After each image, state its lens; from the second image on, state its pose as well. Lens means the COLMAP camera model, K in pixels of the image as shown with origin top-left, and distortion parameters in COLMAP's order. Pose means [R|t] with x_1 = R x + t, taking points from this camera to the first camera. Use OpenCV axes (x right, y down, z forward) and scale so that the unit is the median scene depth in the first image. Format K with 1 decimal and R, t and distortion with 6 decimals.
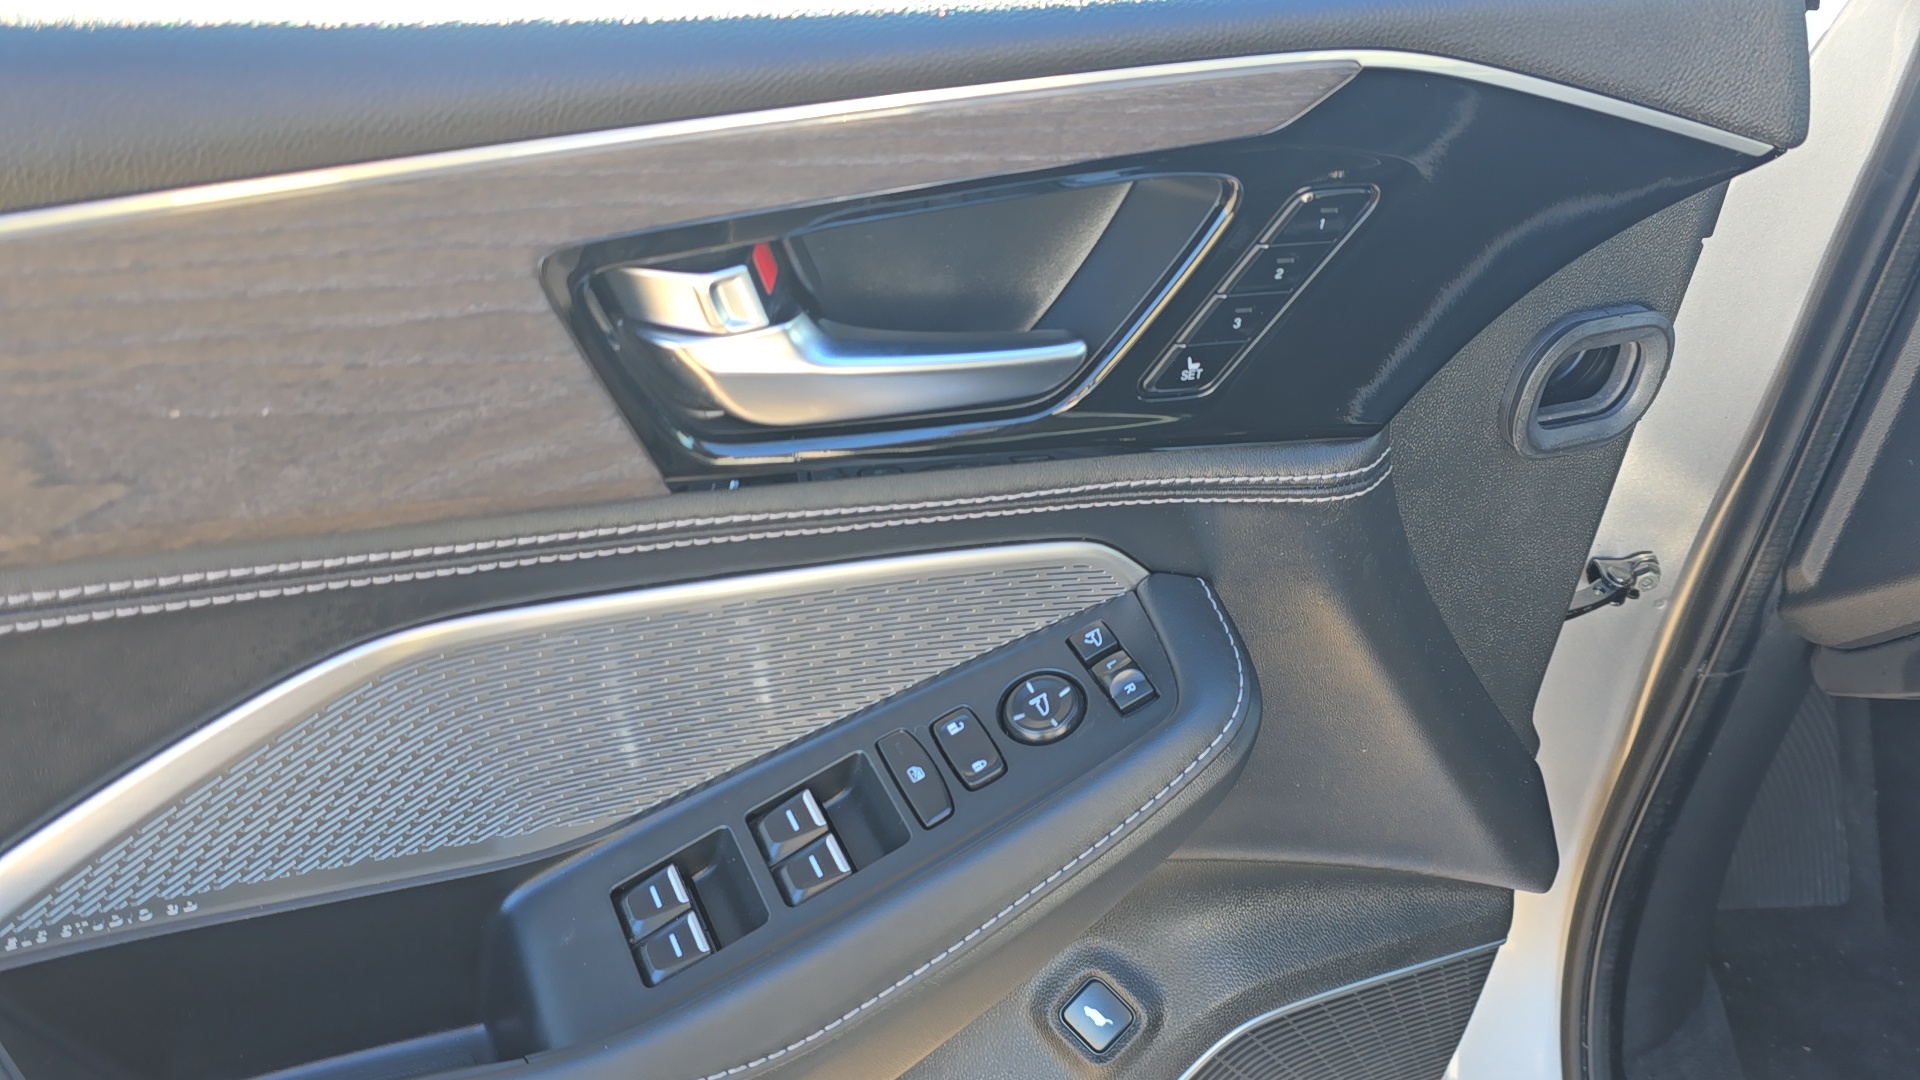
lens RADIAL K [[1570.8, 0, 990.4], [0, 1570.8, 533.9], [0, 0, 1]] dist [-0.015505, -0.001674]
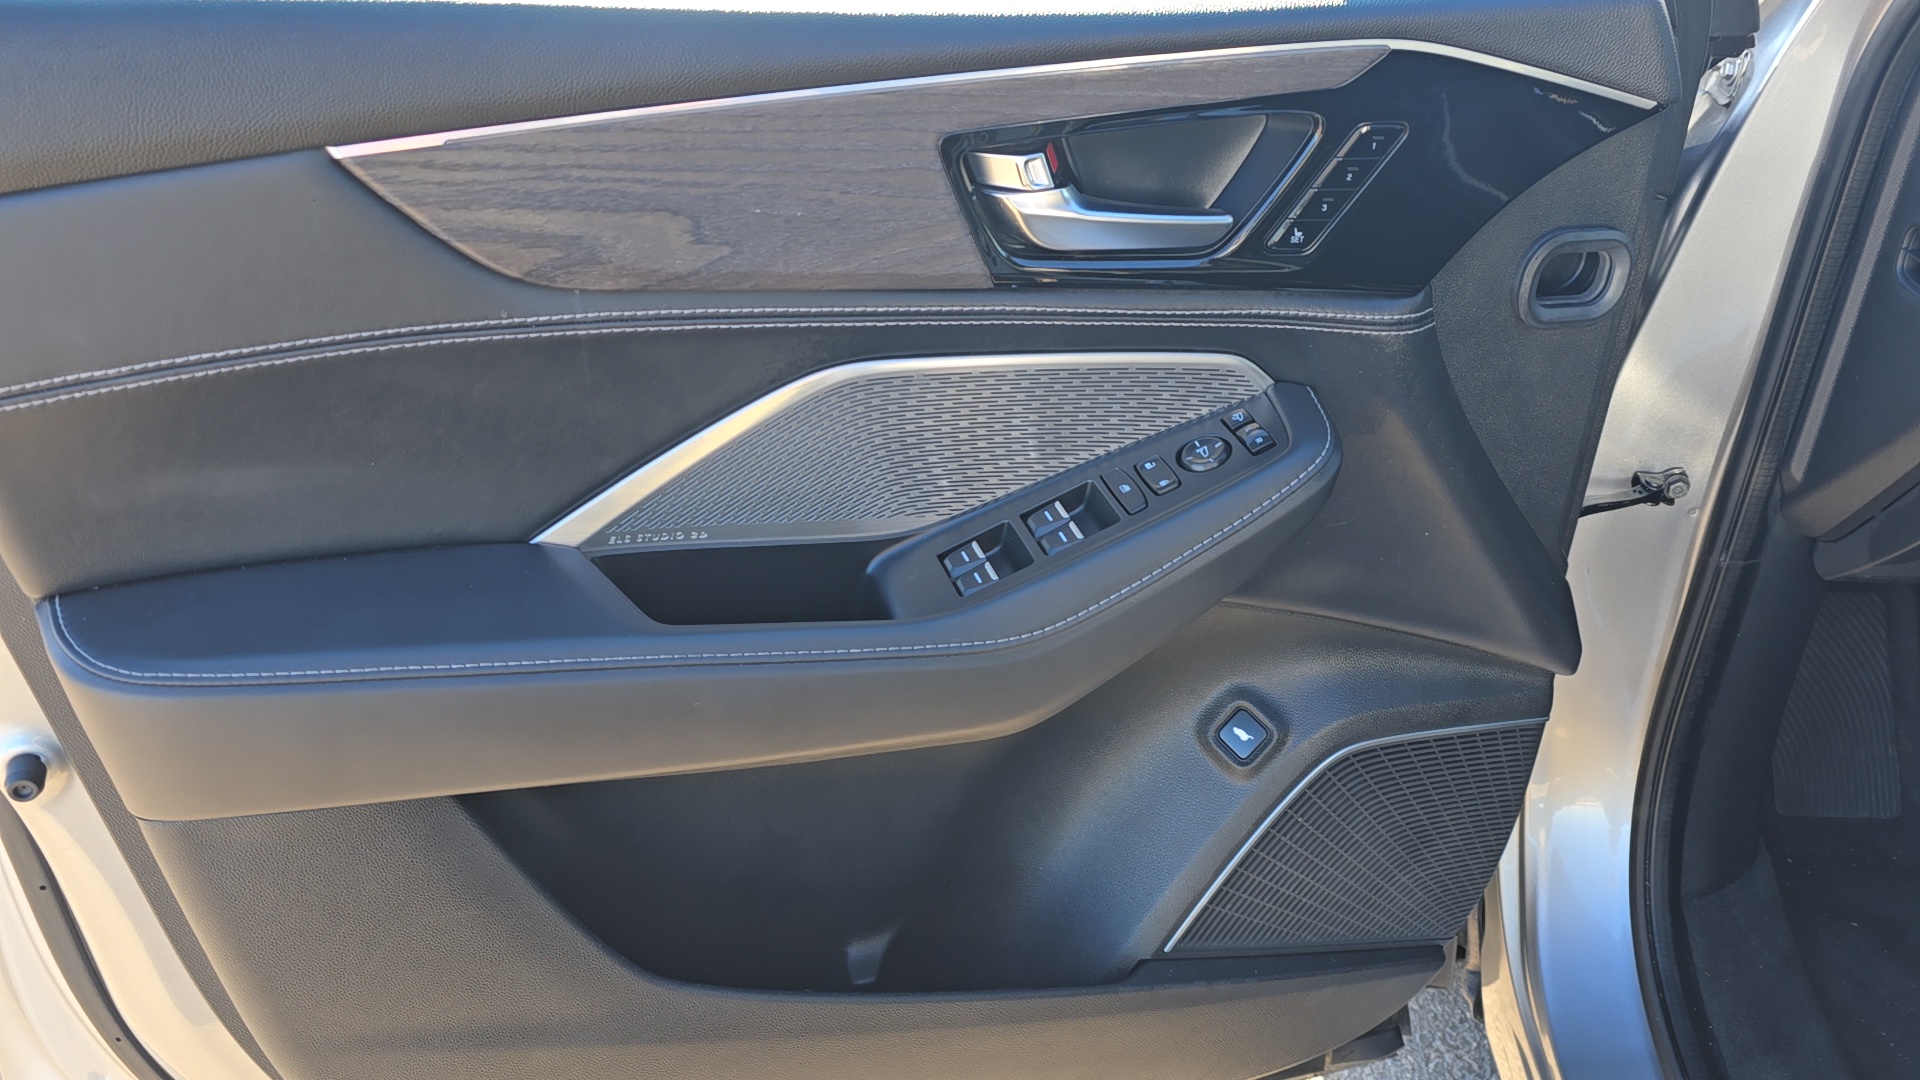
lens RADIAL K [[1578.5, 0, 1002.9], [0, 1578.5, 543.7], [0, 0, 1]] dist [-0.006172, -0.003284]
pose [[0.992433, 0.026560, -0.119879, 0.024944], [-0.036950, 0.995670, -0.085299, 0.355712], [0.117095, 0.089083, 0.989117, -0.637702]]
